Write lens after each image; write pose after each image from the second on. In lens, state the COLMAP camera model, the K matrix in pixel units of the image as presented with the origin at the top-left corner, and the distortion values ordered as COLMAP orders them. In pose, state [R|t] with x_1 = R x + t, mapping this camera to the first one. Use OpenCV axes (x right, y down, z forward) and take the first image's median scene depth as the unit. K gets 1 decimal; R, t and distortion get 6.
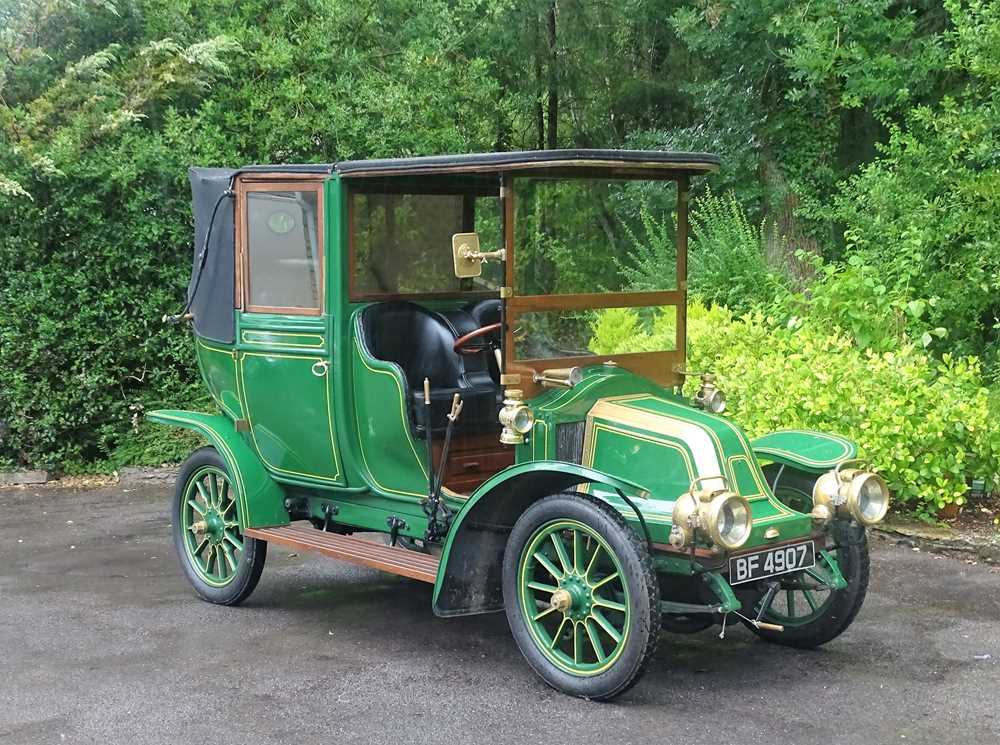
lens RADIAL K [[1713.5, 0, 500.0], [0, 1713.5, 372.5], [0, 0, 1]] dist [0.031789, -0.006593]
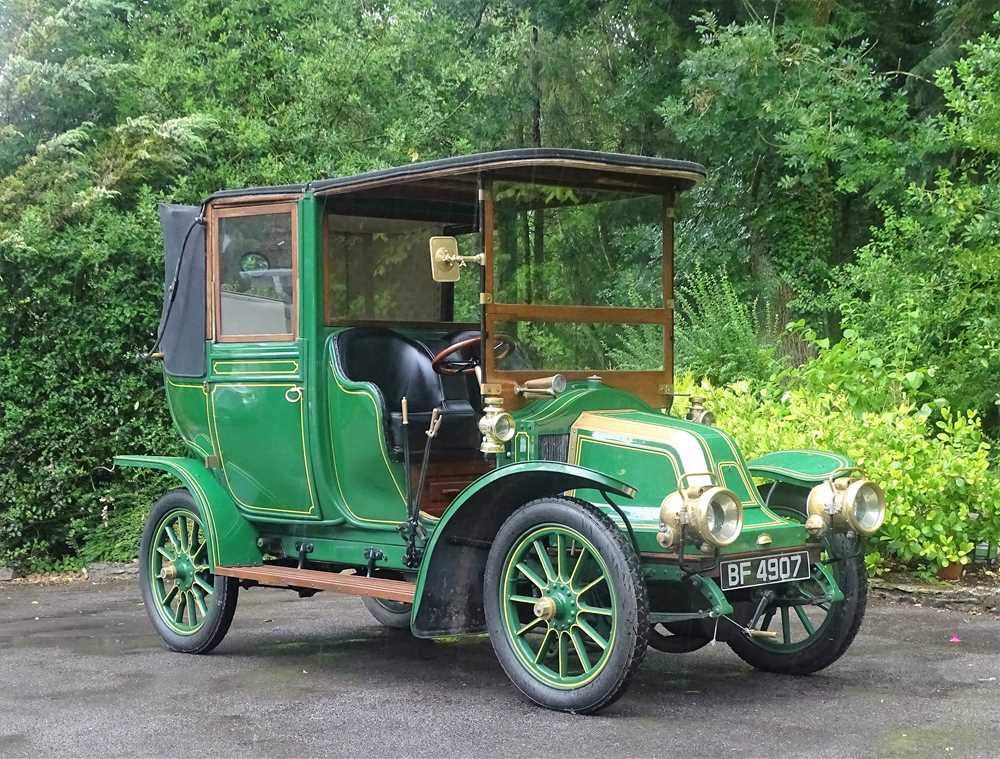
lens RADIAL K [[1775.6, 0, 498.2], [0, 1775.6, 416.2], [0, 0, 1]] dist [0.010809, 0.161462]
pose [[0.999966, -0.006382, 0.005260, 0.004386], [0.006726, 0.997647, -0.068233, 0.078412], [-0.004812, 0.068266, 0.997656, 0.005491]]
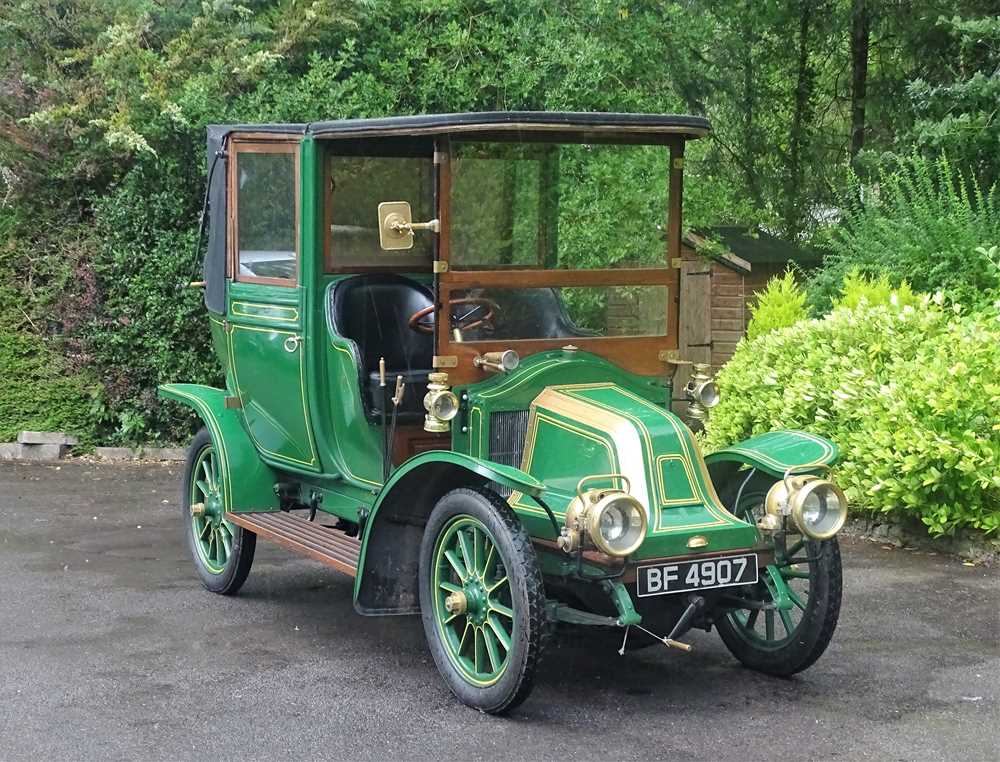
lens RADIAL K [[2025.1, 0, 500.0], [0, 2025.1, 381.0], [0, 0, 1]] dist [-0.001510, 0.119814]
pose [[0.975008, 0.034110, -0.219535, 0.246005], [-0.030862, 0.999358, 0.018206, -0.005751], [0.220015, -0.010976, 0.975435, -0.046729]]
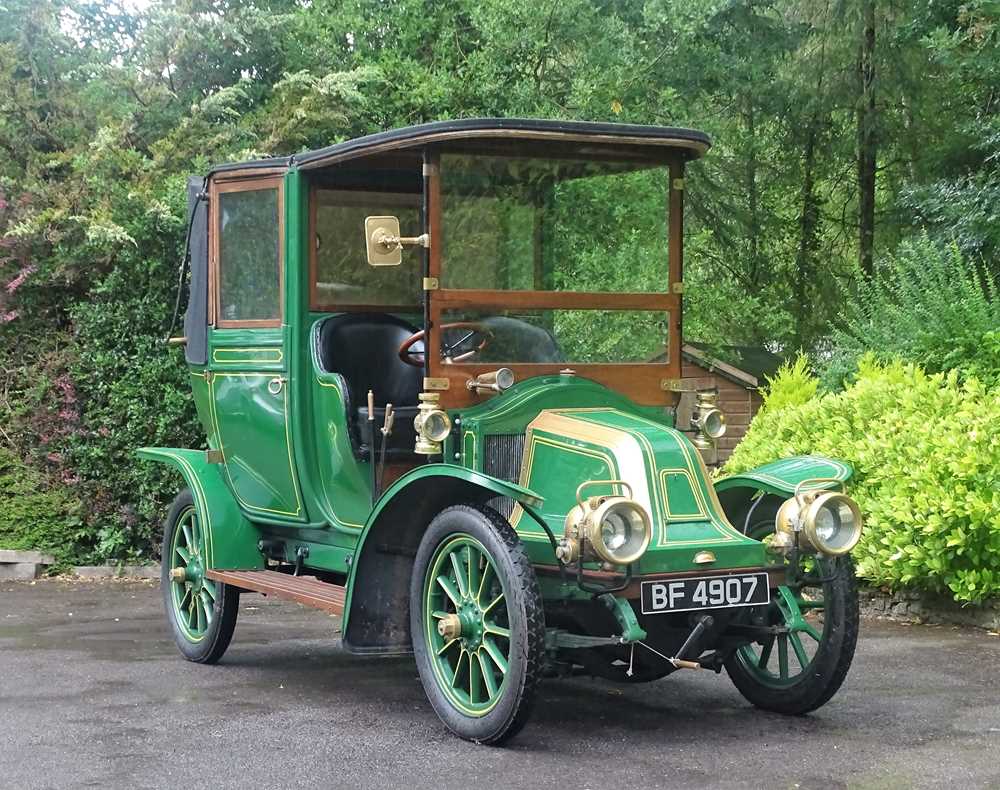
lens RADIAL K [[2104.9, 0, 500.0], [0, 2104.9, 395.0], [0, 0, 1]] dist [-0.000545, -0.004166]
pose [[0.975311, 0.005560, -0.220765, 0.247280], [-0.020906, 0.997518, -0.067234, 0.073047], [0.219844, 0.070189, 0.973007, -0.032980]]
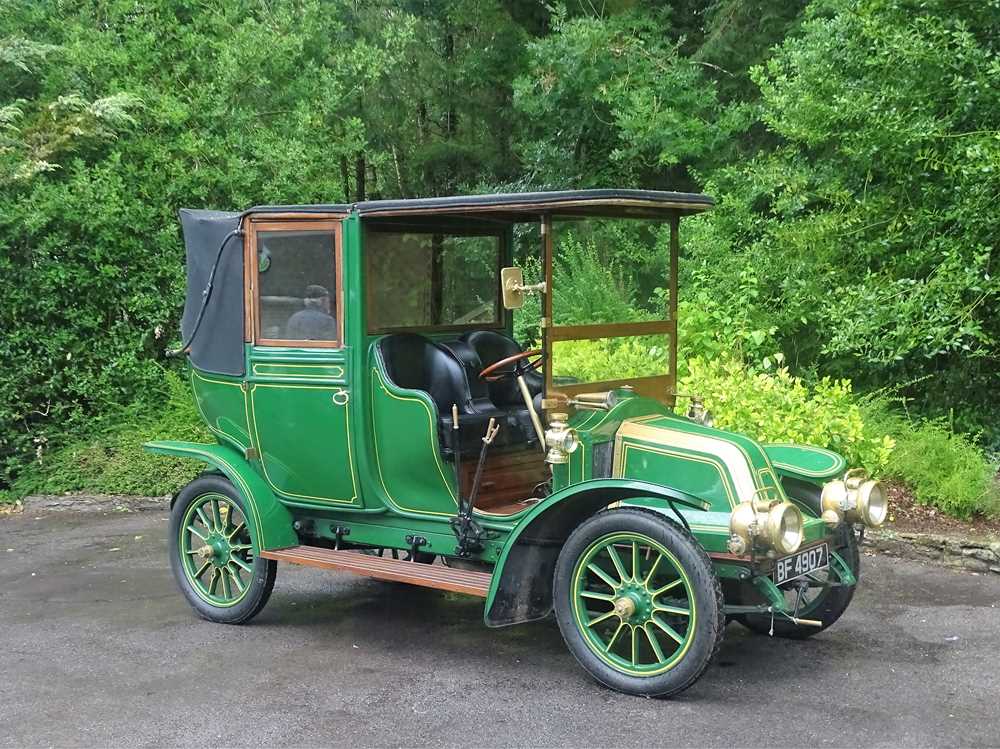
lens RADIAL K [[1460.8, 0, 499.2], [0, 1460.8, 415.3], [0, 0, 1]] dist [0.007532, 0.009219]
pose [[0.983538, -0.022558, 0.179290, -0.170202], [0.020738, 0.999713, 0.012017, -0.000288], [-0.179509, -0.008101, 0.983723, 0.094413]]
